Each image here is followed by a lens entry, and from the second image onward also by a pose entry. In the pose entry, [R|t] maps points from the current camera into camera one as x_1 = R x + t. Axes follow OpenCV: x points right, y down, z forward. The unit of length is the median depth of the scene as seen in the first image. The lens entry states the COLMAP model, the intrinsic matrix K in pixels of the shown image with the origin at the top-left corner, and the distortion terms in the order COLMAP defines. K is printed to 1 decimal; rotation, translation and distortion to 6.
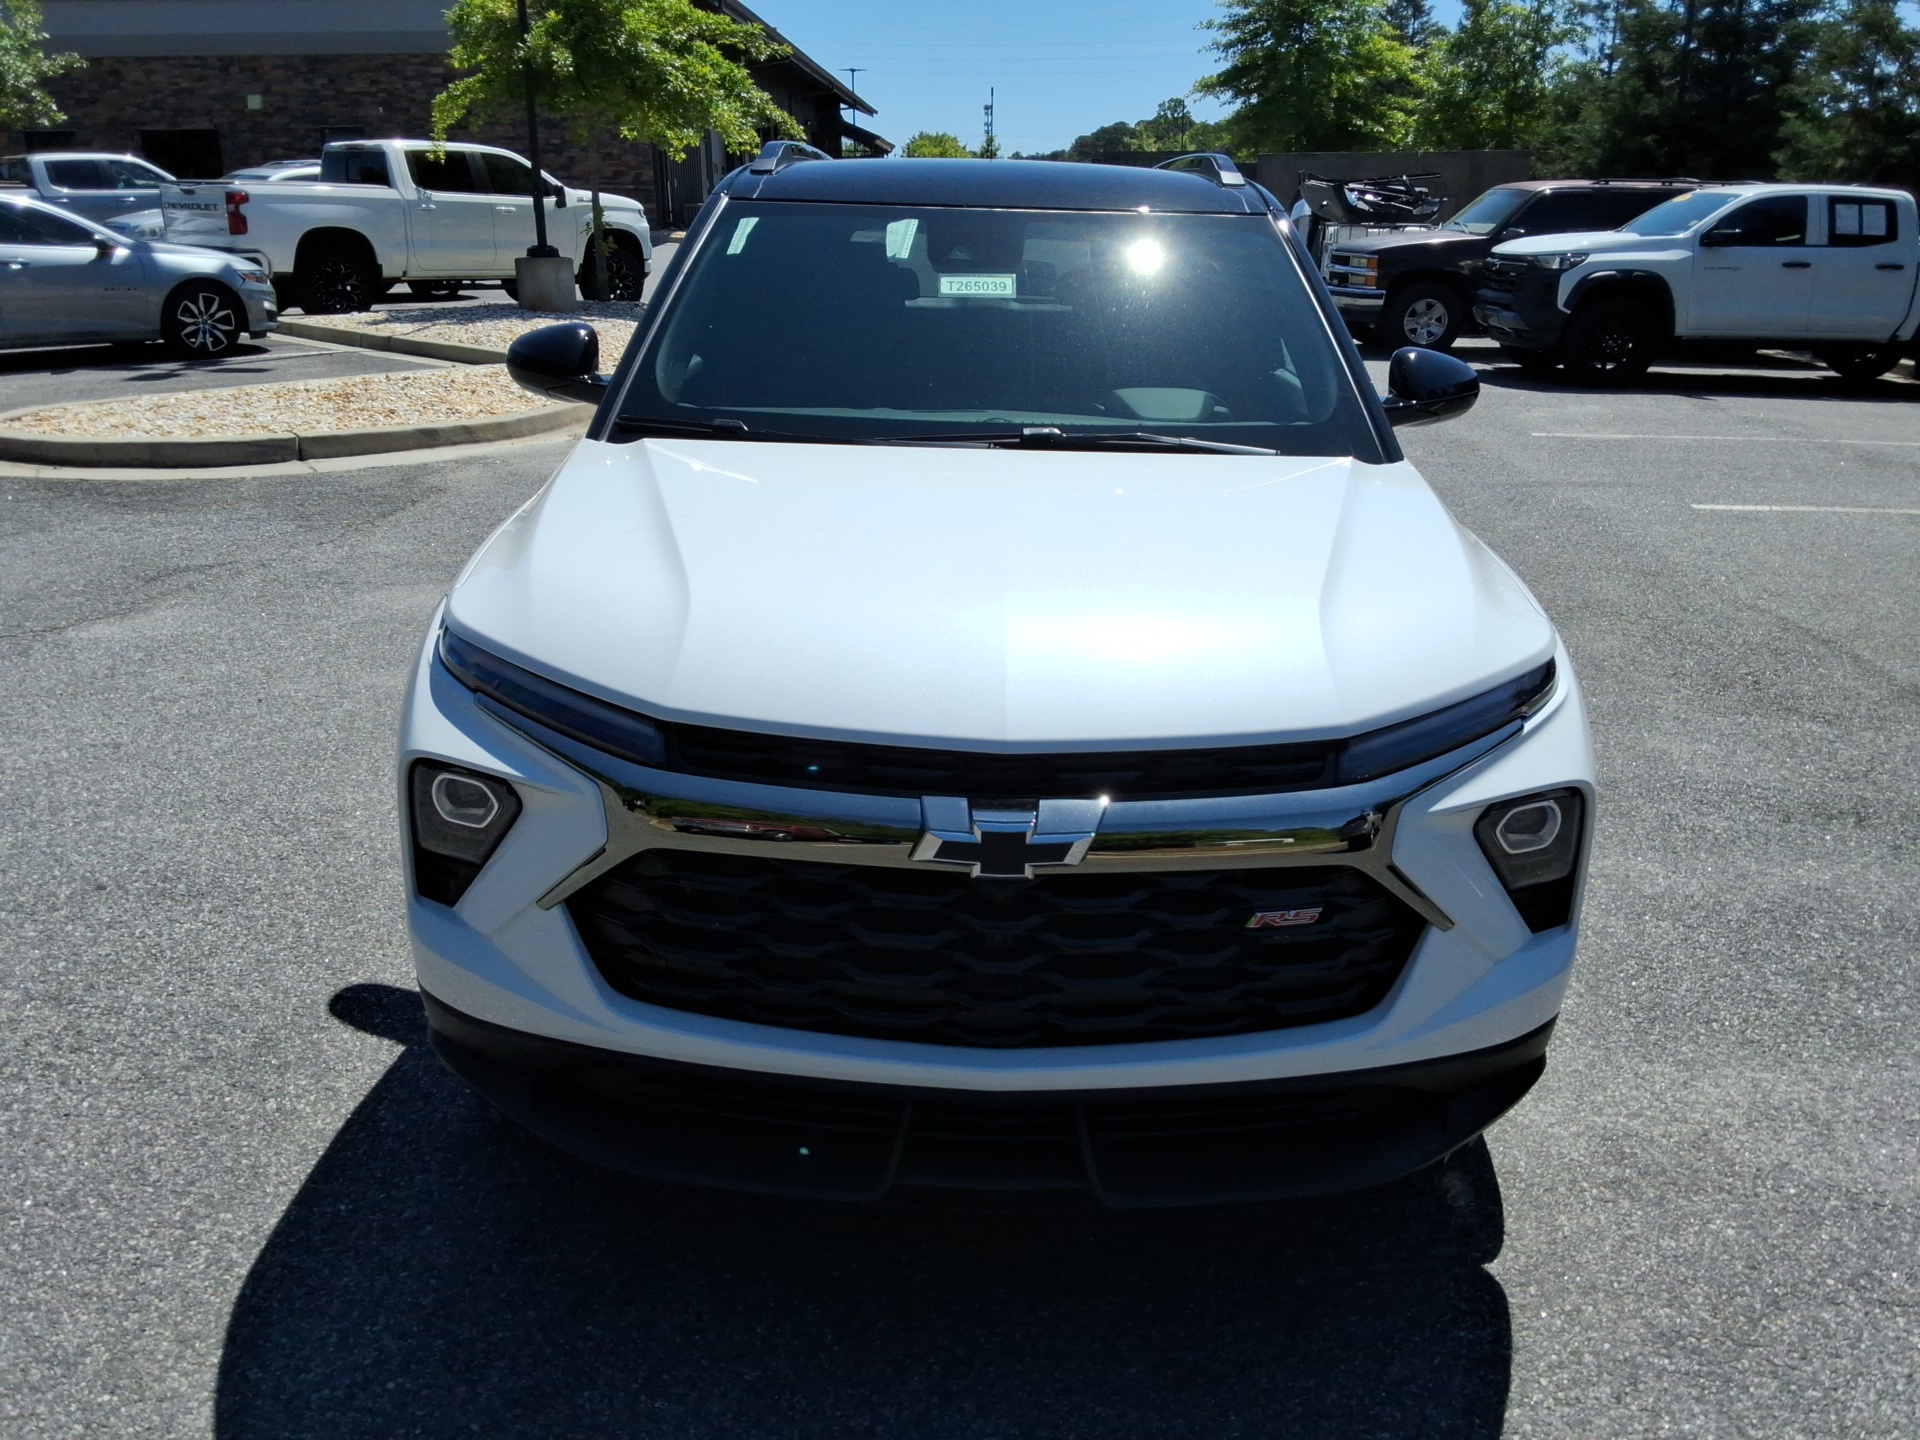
lens RADIAL K [[1536.8, 0, 980.3], [0, 1536.8, 708.8], [0, 0, 1]] dist [0.122567, -0.189326]
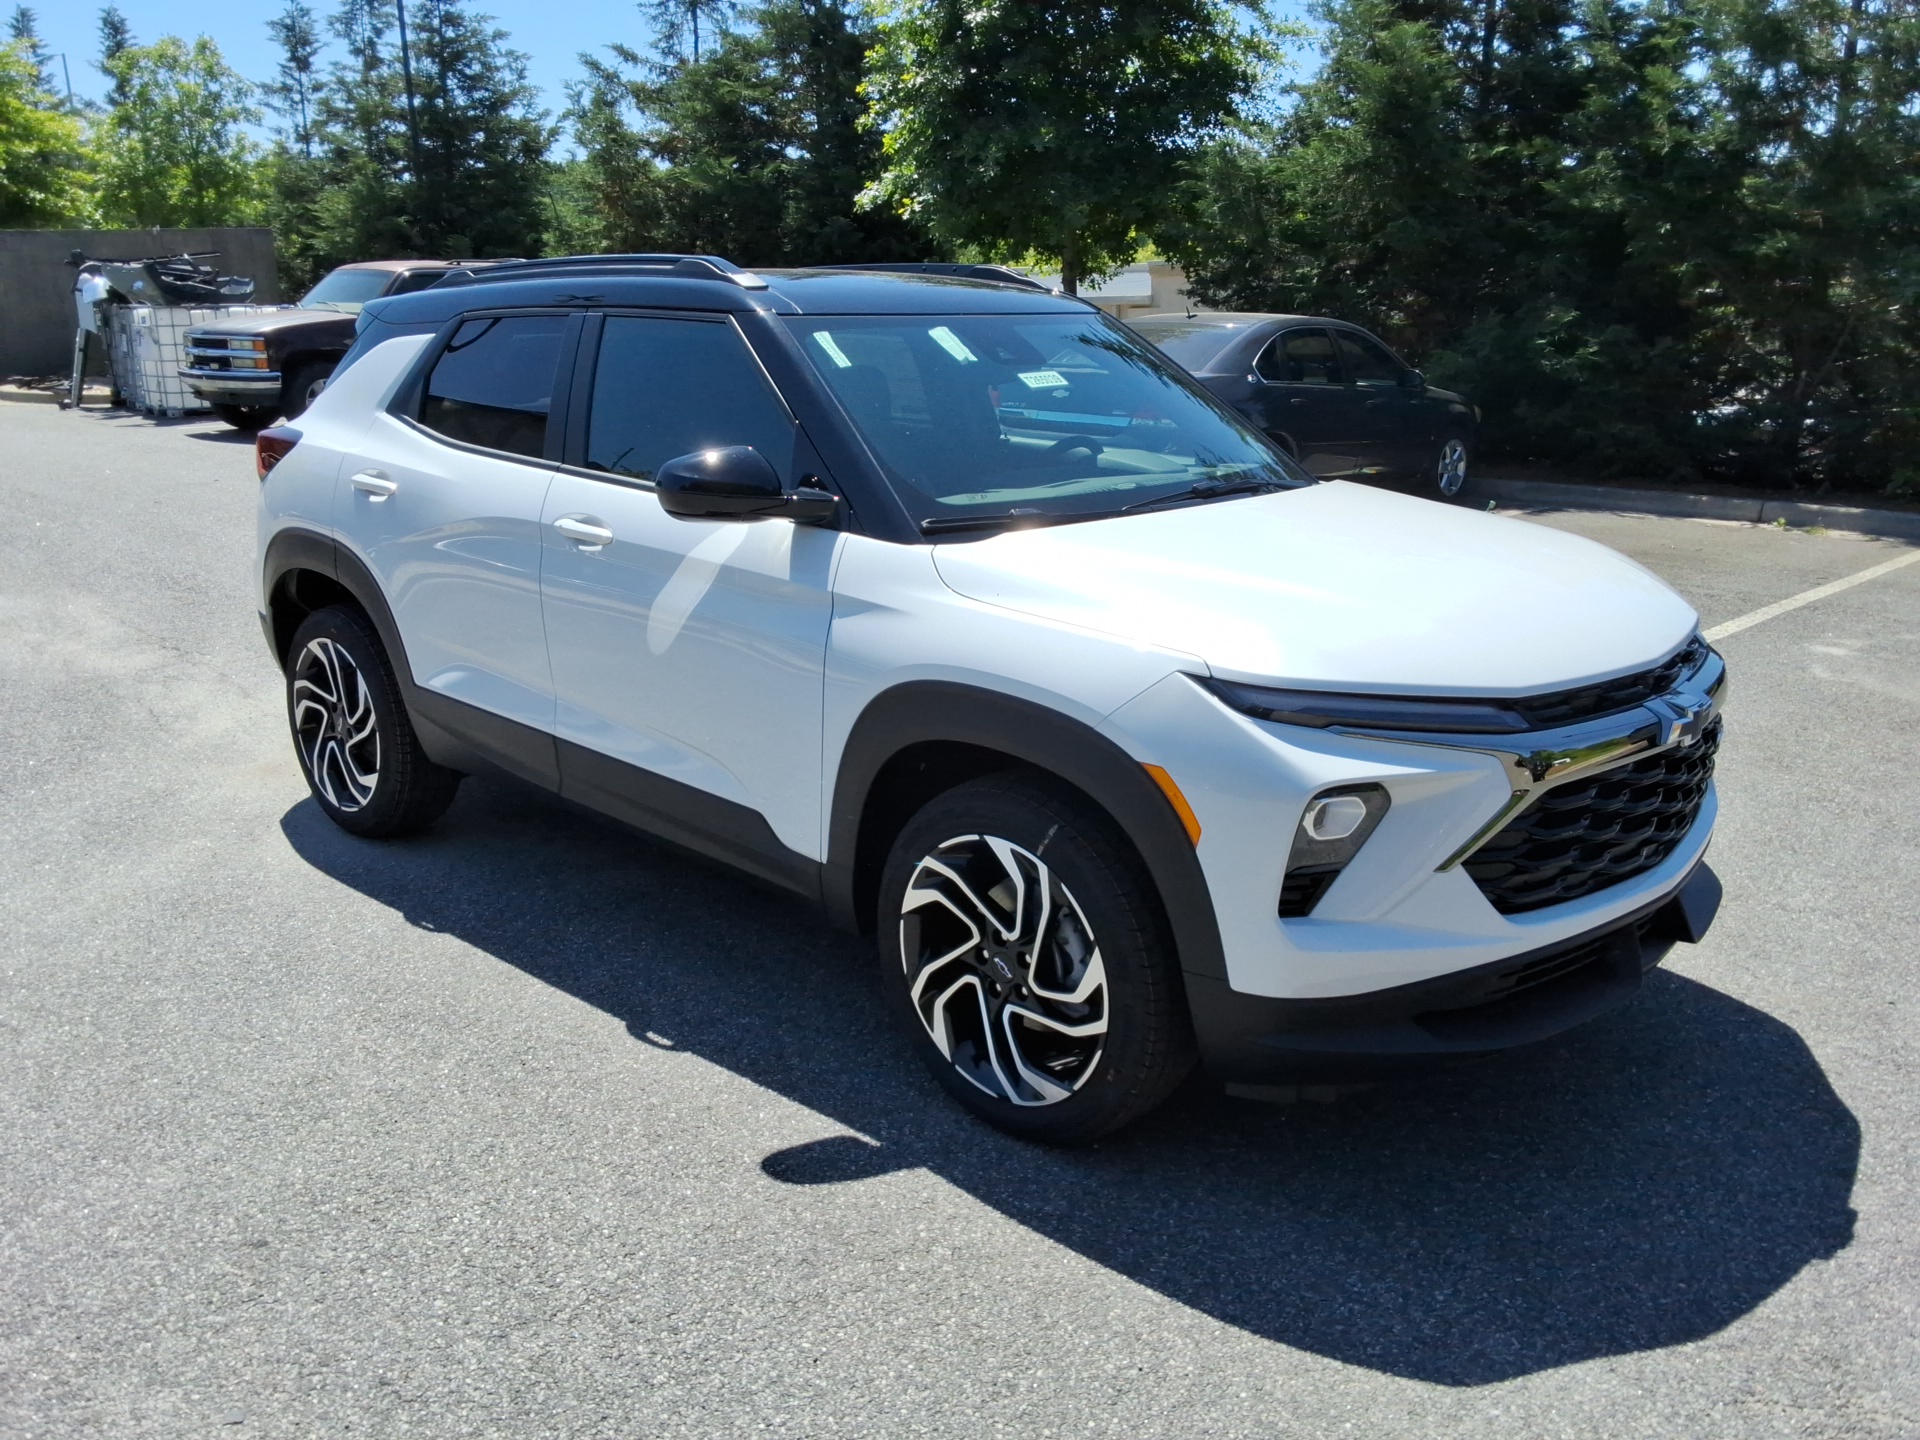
lens RADIAL K [[1536.8, 0, 980.3], [0, 1536.8, 708.8], [0, 0, 1]] dist [0.122567, -0.189326]
pose [[0.675241, -0.213786, 0.705936, -0.173494], [0.243757, 0.967980, 0.059986, -0.020179], [-0.696156, 0.131572, 0.705731, 0.044237]]
